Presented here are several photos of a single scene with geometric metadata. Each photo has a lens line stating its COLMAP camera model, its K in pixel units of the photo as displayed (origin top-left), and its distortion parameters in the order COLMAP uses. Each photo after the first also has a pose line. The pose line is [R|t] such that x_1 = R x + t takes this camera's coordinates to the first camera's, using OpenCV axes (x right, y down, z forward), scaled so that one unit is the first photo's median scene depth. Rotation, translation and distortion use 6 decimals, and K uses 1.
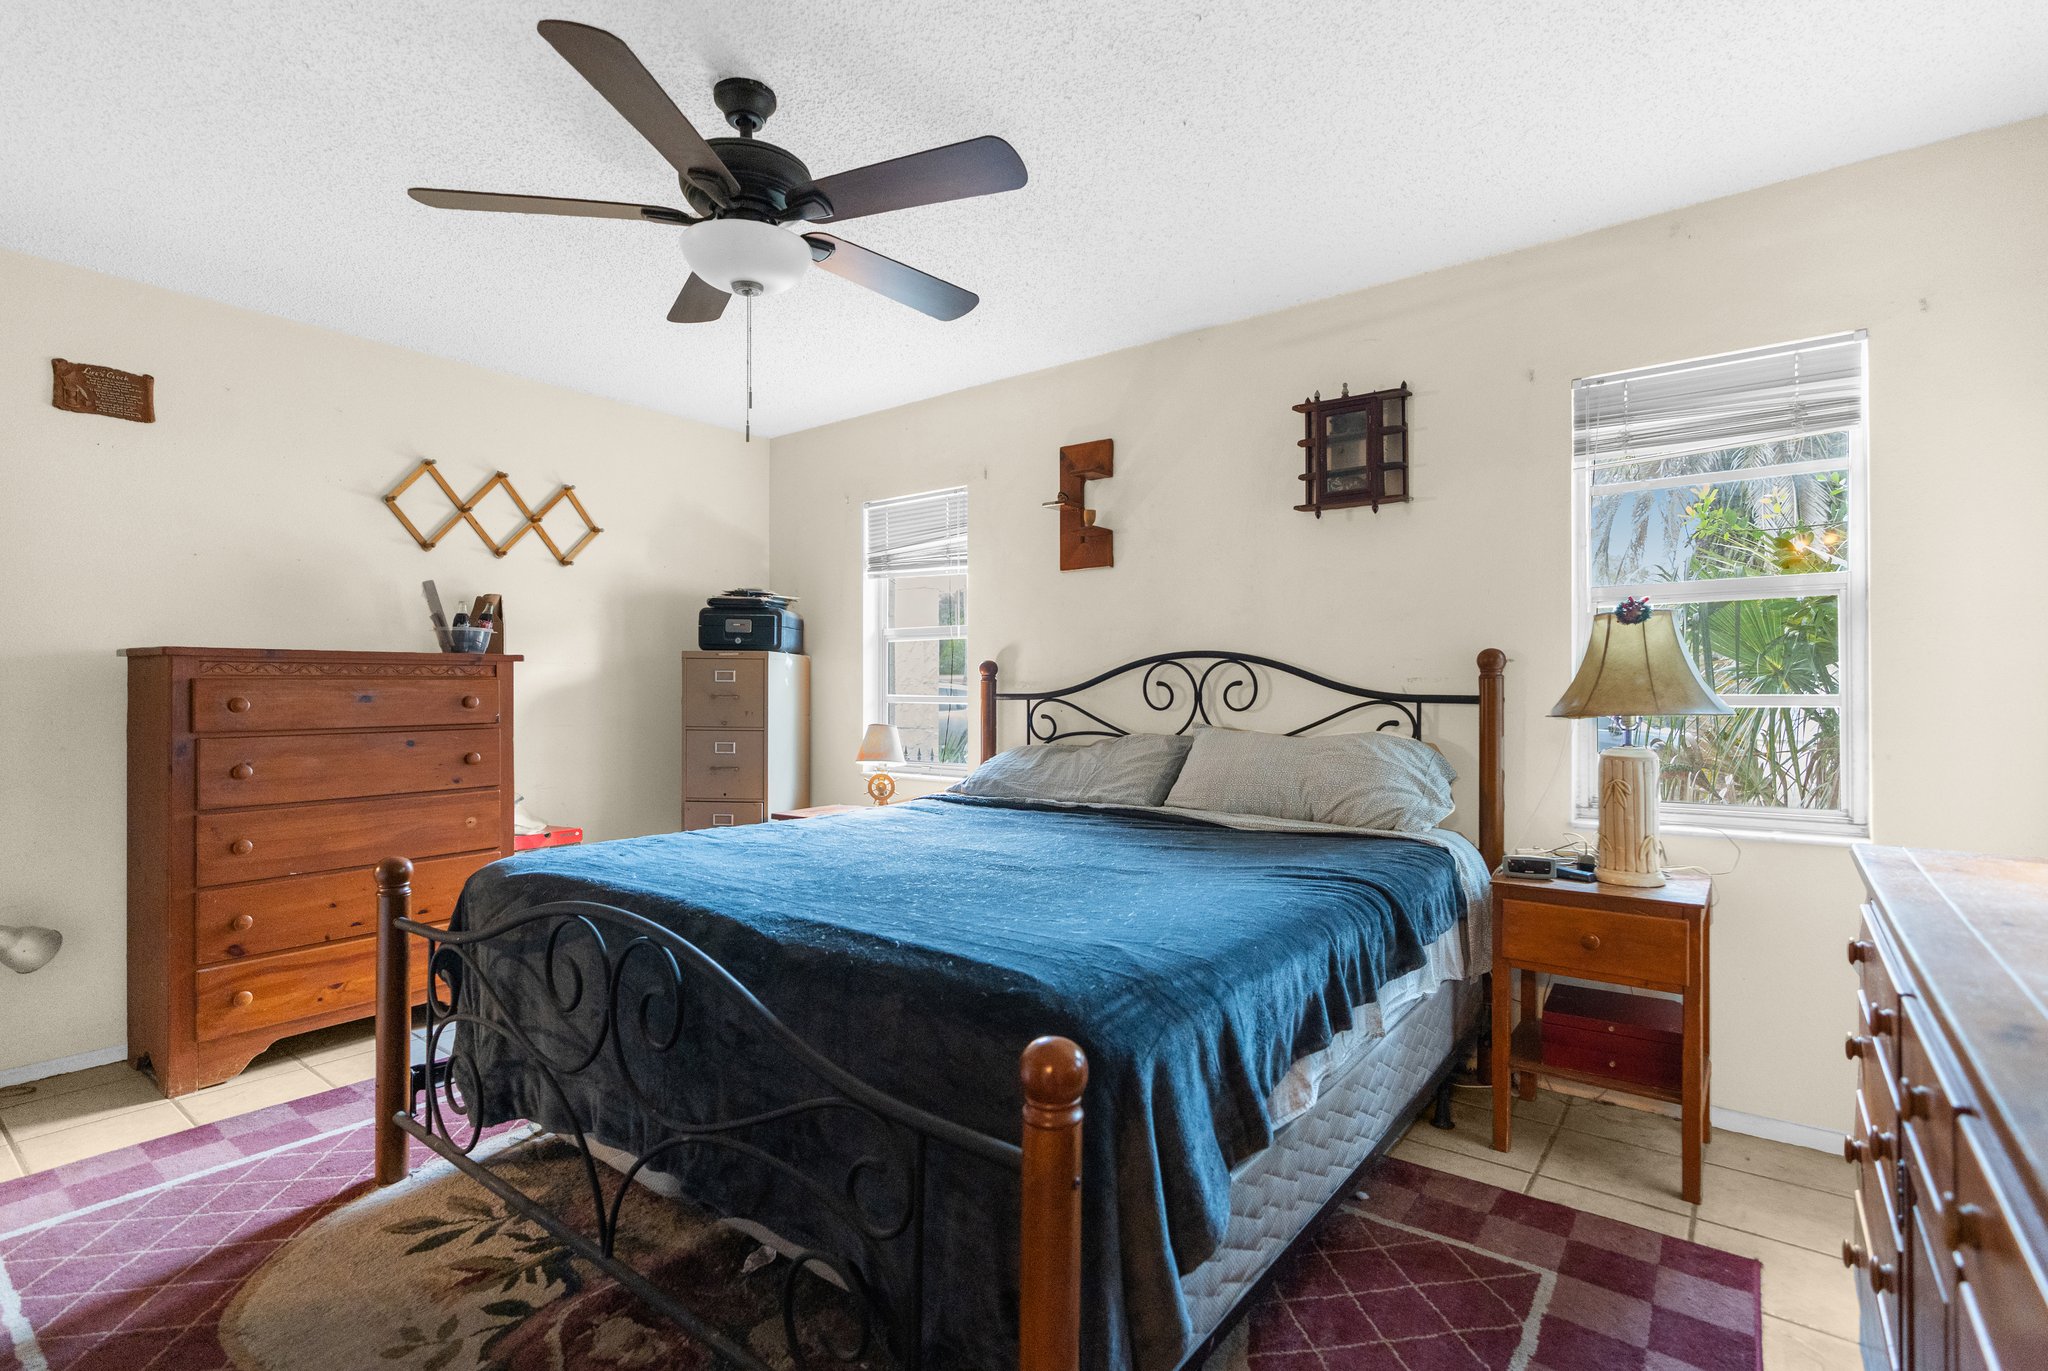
lens RADIAL K [[951.4, 0, 1029.1], [0, 951.4, 679.5], [0, 0, 1]] dist [-0.003353, 0.000379]
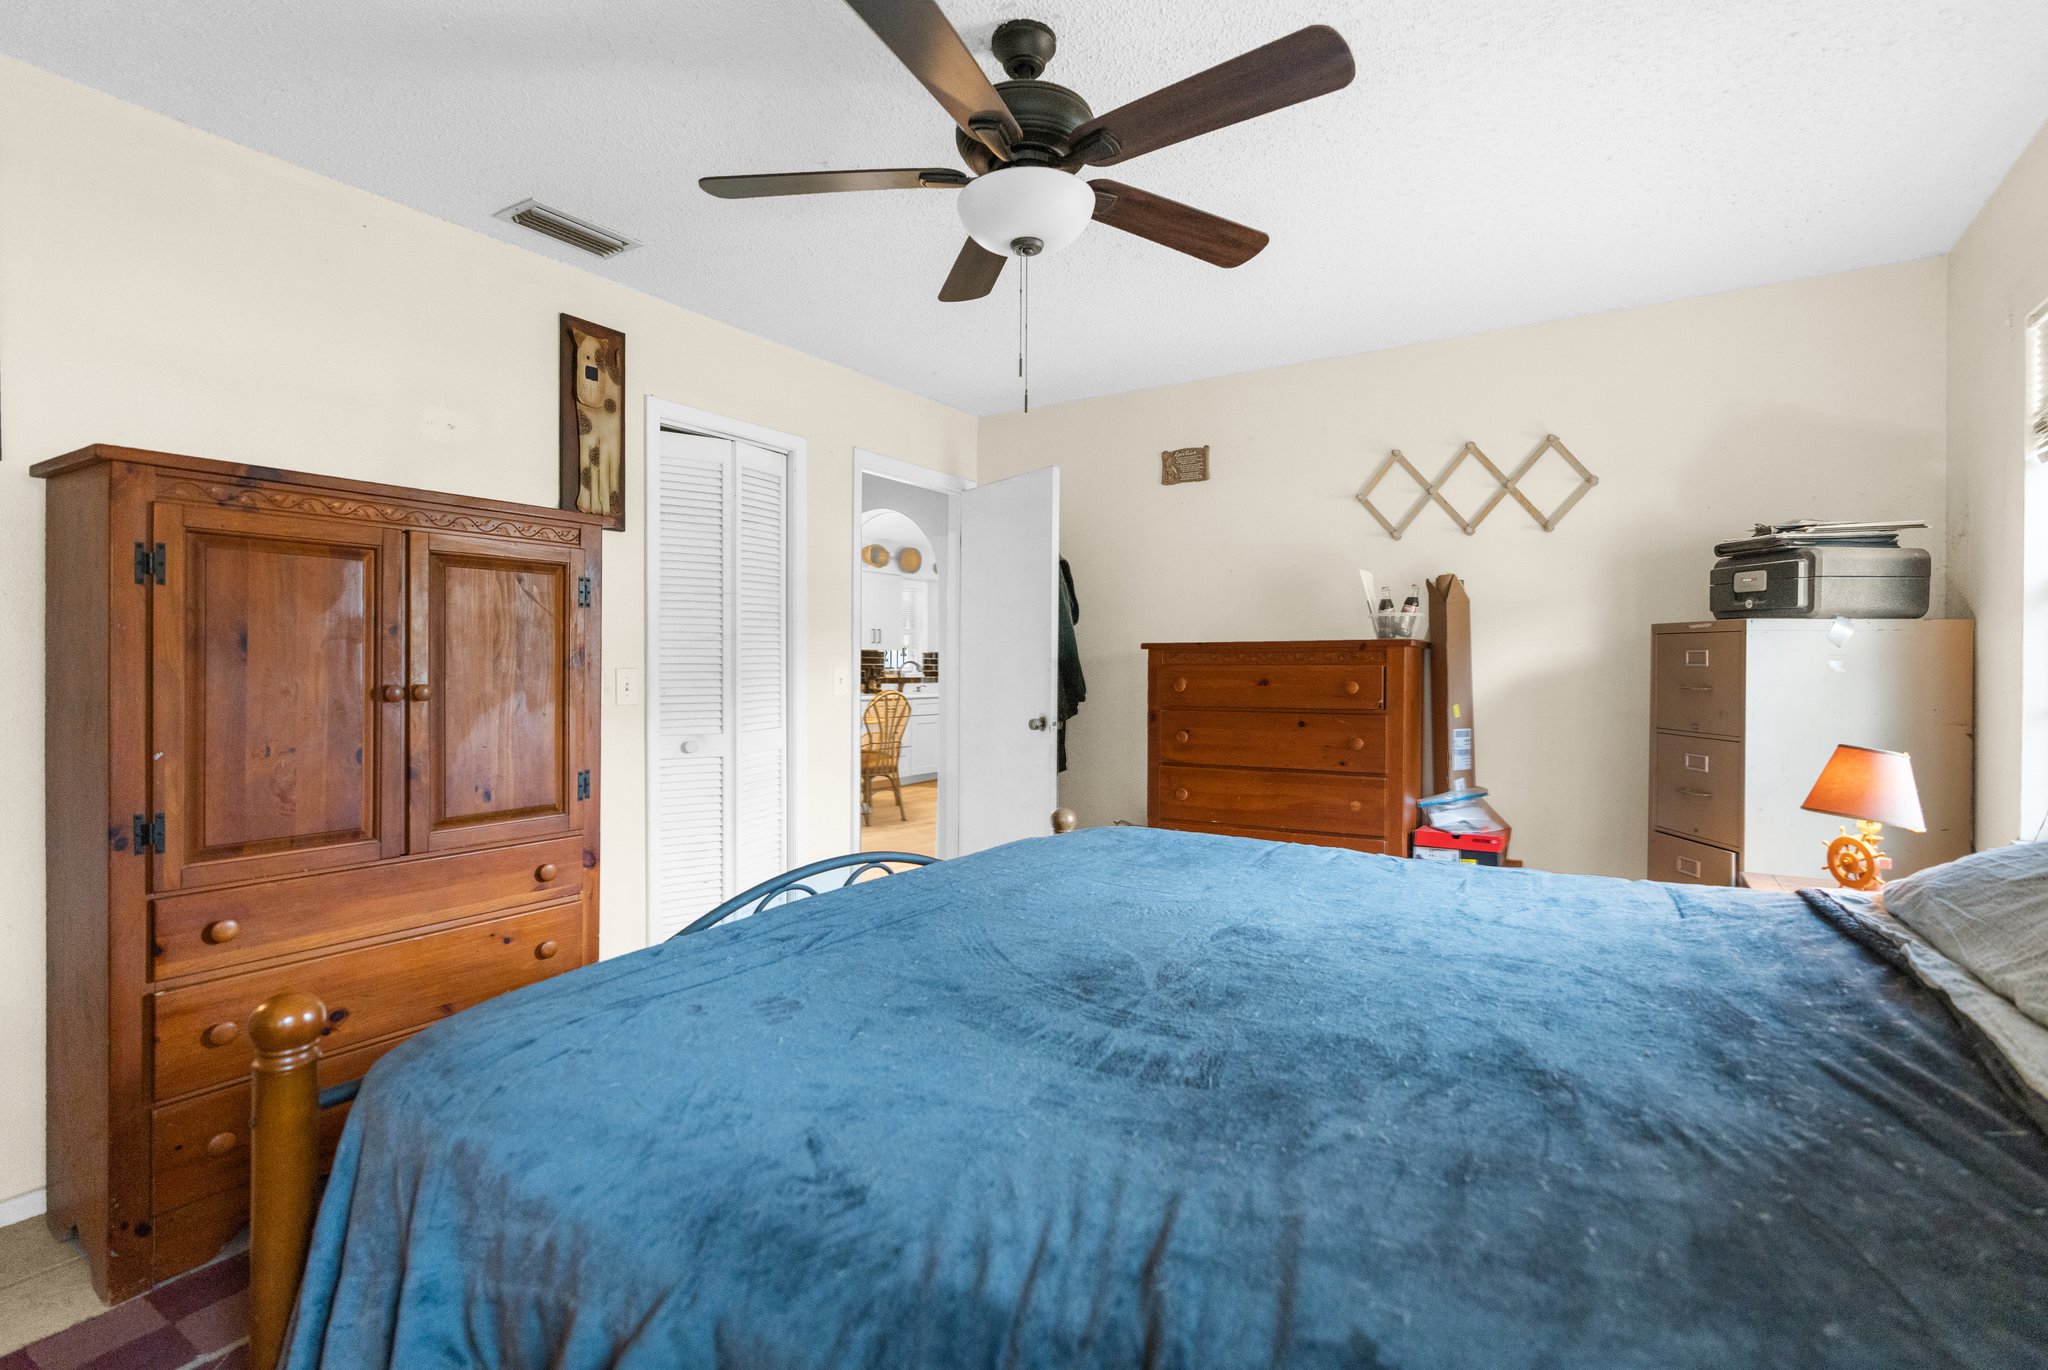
lens RADIAL K [[951.4, 0, 1029.1], [0, 951.4, 679.0], [0, 0, 1]] dist [-0.003353, 0.000379]
pose [[0.078633, 0.010968, -0.996843, 0.351531], [0.005348, 0.999920, 0.011423, 0.001008], [0.996889, -0.006229, 0.078568, 0.510259]]
